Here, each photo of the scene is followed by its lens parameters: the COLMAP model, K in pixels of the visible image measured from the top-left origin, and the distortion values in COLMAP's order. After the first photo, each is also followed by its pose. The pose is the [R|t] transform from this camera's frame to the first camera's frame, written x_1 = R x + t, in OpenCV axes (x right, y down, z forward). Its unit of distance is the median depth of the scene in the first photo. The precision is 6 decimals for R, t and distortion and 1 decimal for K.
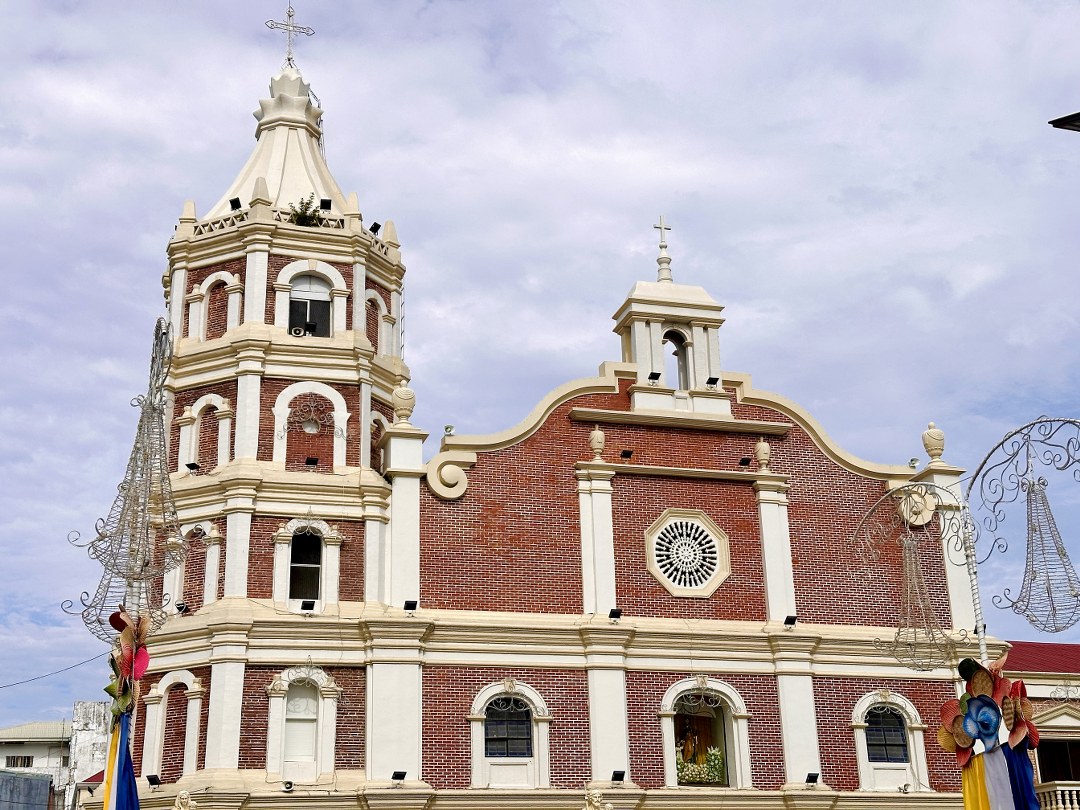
lens RADIAL K [[1446.9, 0, 533.3], [0, 1446.9, 390.7], [0, 0, 1]] dist [0.147698, -0.111124]
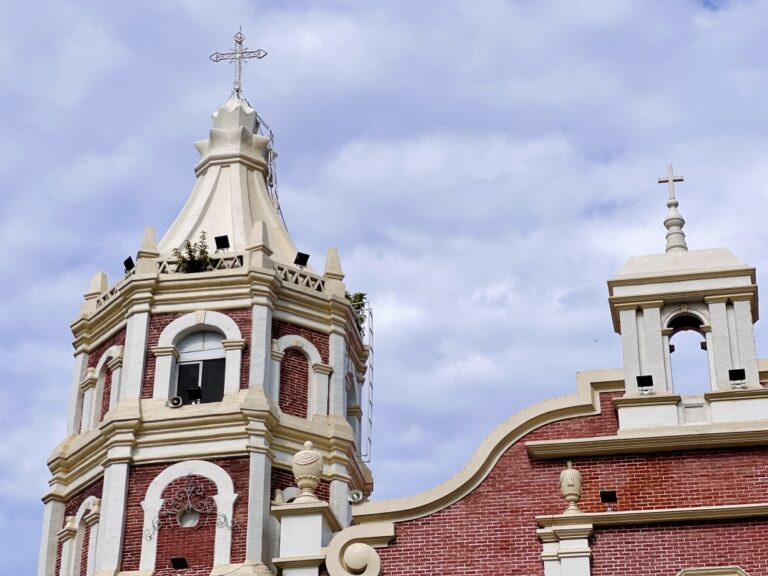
lens RADIAL K [[1660.9, 0, 383.6], [0, 1660.9, 269.1], [0, 0, 1]] dist [0.026857, 3.046990]
pose [[0.889534, -0.201200, -0.410180, 0.324447], [0.134364, 0.973312, -0.186038, 0.073005], [0.436664, 0.110373, 0.892828, 0.223230]]
